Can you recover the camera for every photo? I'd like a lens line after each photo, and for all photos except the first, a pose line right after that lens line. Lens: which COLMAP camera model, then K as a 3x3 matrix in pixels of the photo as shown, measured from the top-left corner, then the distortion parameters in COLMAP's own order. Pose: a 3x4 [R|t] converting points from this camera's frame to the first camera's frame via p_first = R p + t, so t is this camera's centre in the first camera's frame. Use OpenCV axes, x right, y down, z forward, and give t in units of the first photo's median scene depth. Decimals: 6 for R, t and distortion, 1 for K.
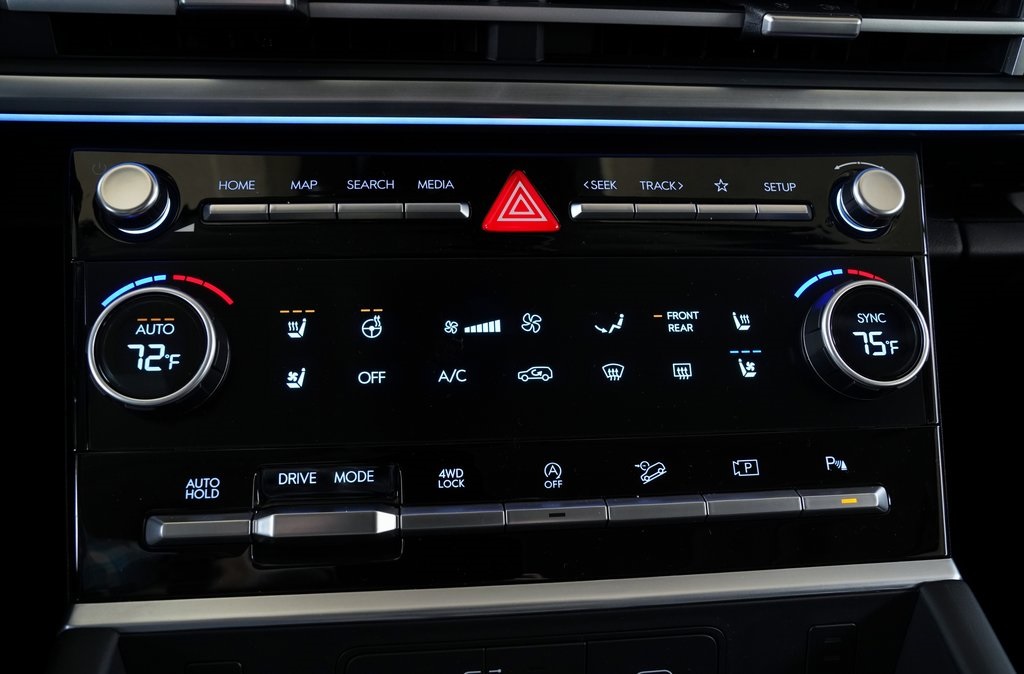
lens RADIAL K [[837.8, 0, 508.7], [0, 837.8, 335.7], [0, 0, 1]] dist [-0.071513, 0.019600]
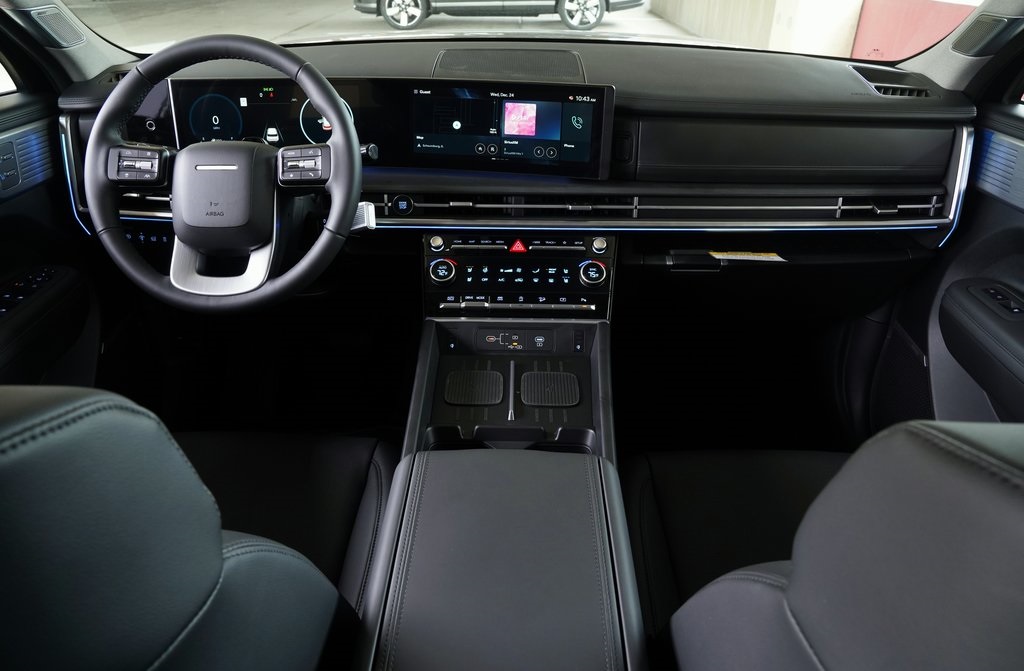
lens RADIAL K [[720.2, 0, 512.6], [0, 720.2, 329.8], [0, 0, 1]] dist [-0.110508, 0.038556]
pose [[0.992087, 0.012730, -0.124907, 0.506548], [-0.029991, 0.990075, -0.137302, 0.882206], [0.121920, 0.139962, 0.982622, -2.958149]]
